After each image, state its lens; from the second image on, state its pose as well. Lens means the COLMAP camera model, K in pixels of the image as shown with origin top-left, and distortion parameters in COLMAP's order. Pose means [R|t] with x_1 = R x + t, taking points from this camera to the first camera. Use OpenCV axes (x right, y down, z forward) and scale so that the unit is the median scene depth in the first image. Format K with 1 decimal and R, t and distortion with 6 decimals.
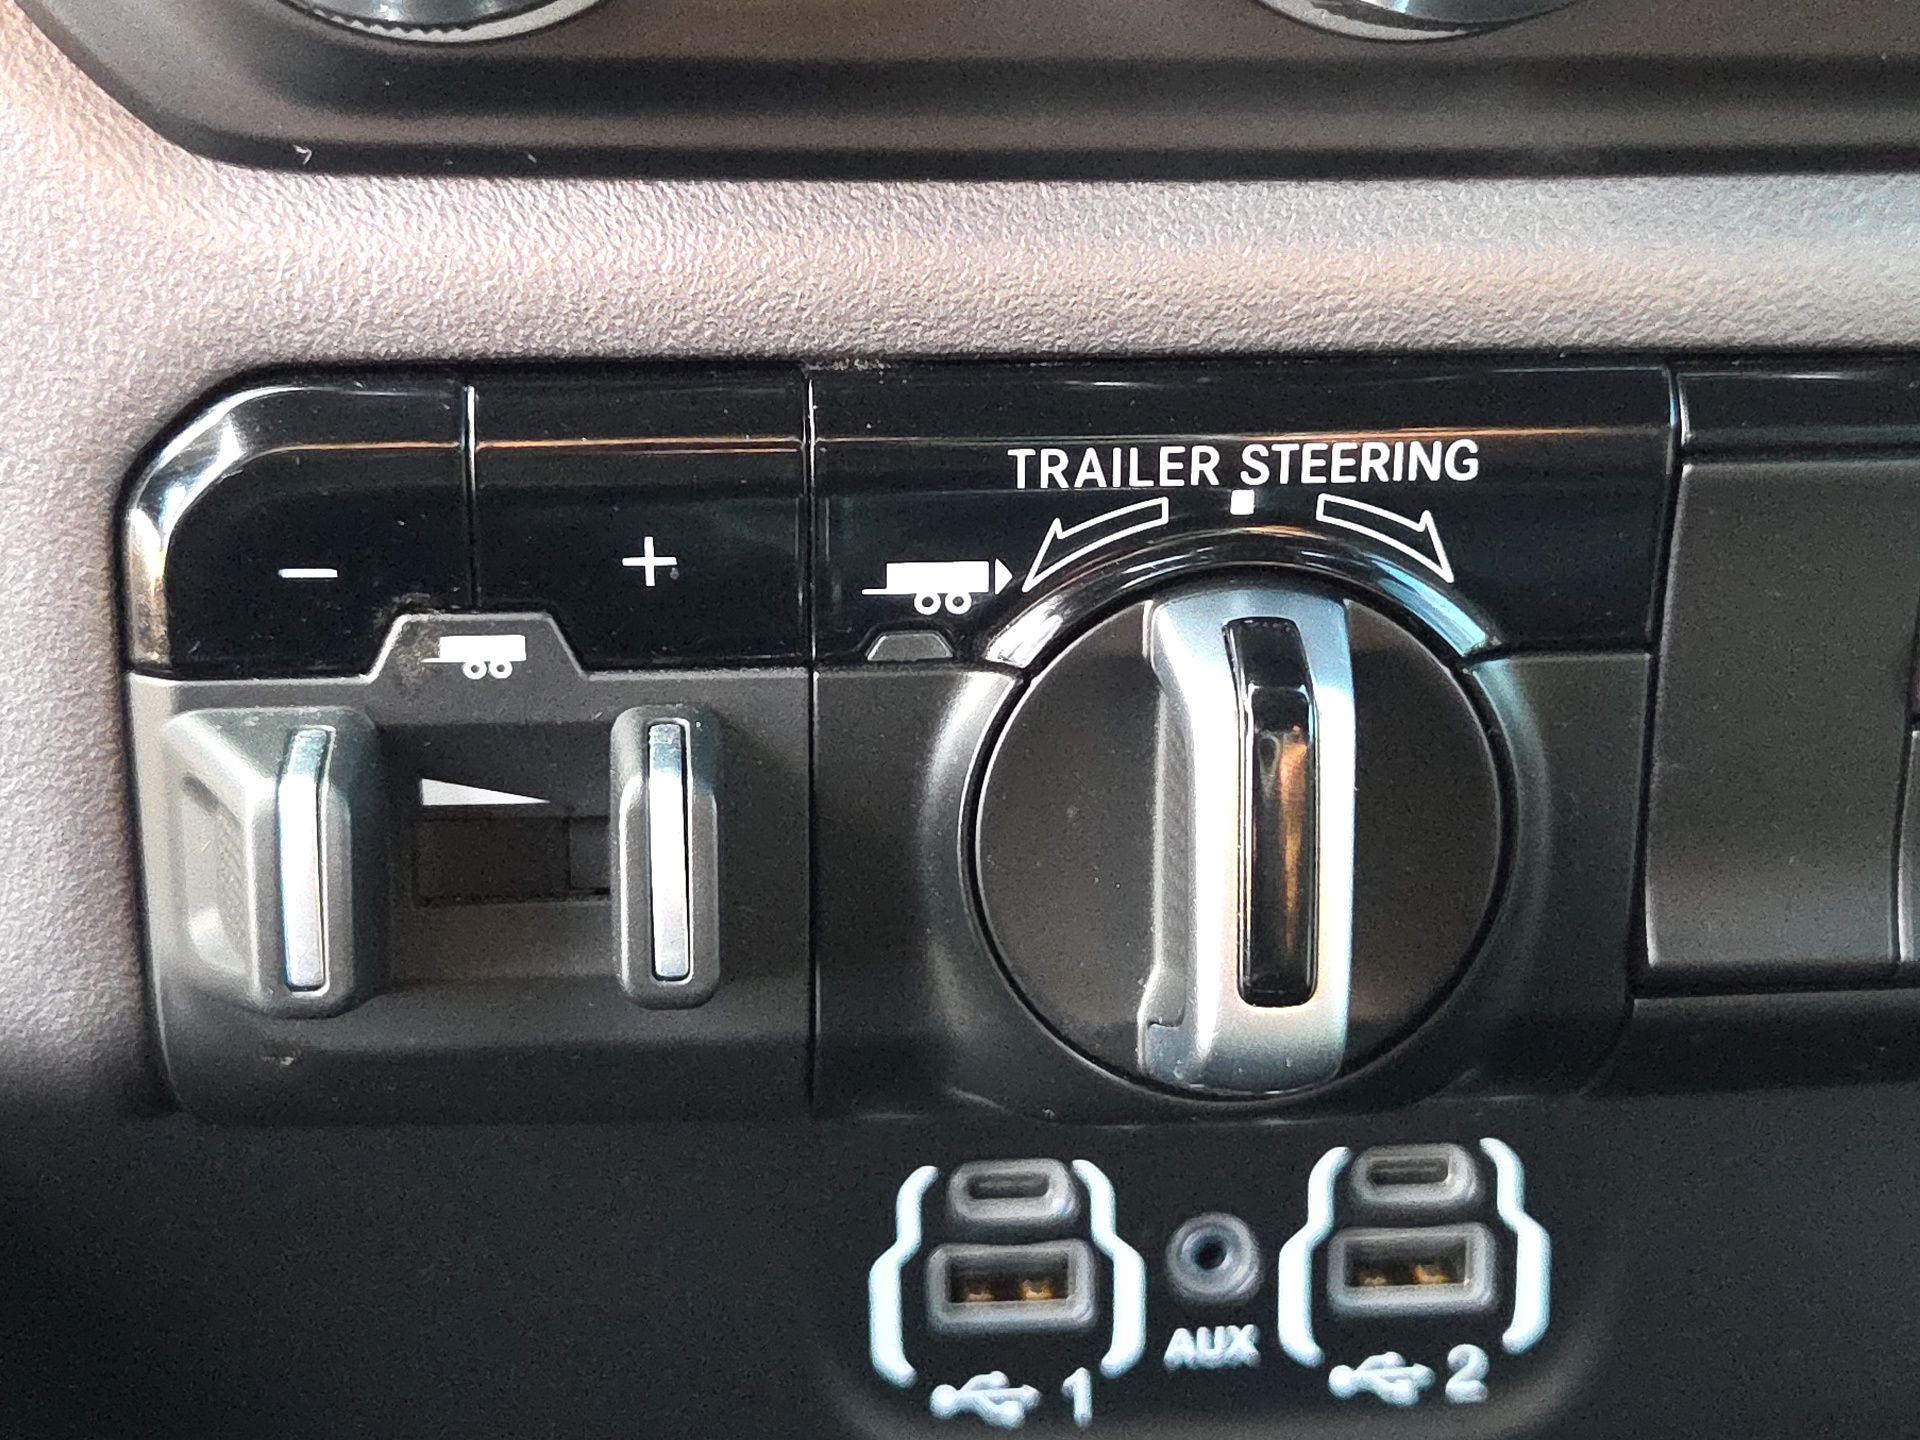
lens RADIAL K [[2828.7, 0, 979.6], [0, 2828.7, 716.6], [0, 0, 1]] dist [0.011669, 0.000000]
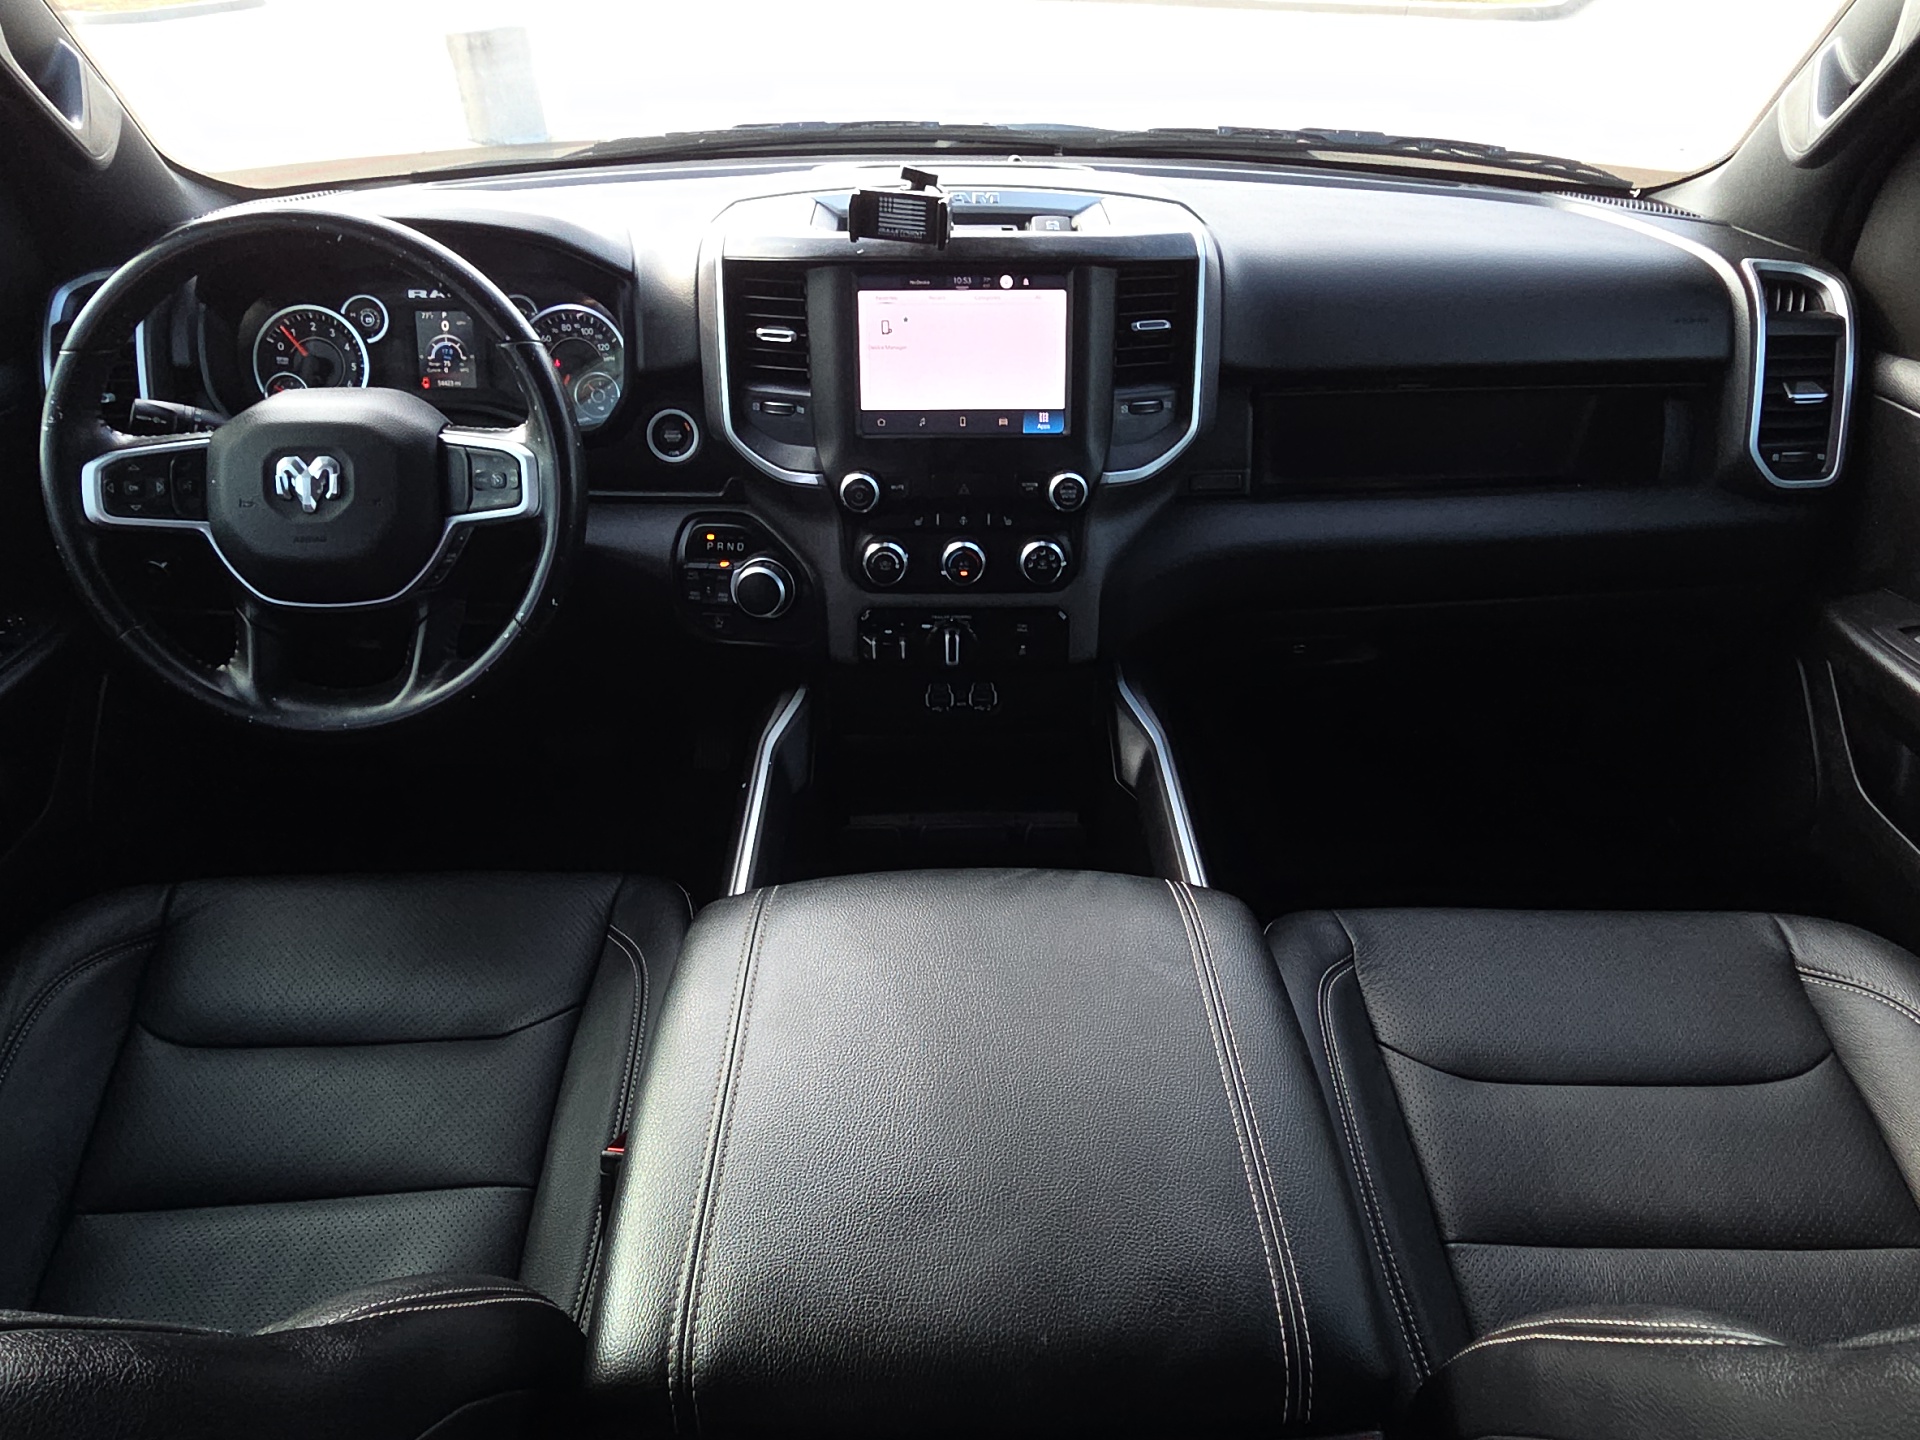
lens RADIAL K [[1276.5, 0, 984.9], [0, 1276.5, 704.5], [0, 0, 1]] dist [-0.036731, 0.013505]
pose [[0.997820, 0.017567, -0.063616, 0.585607], [-0.013198, 0.997566, 0.068461, -0.090682], [0.064664, -0.067472, 0.995623, -4.404810]]
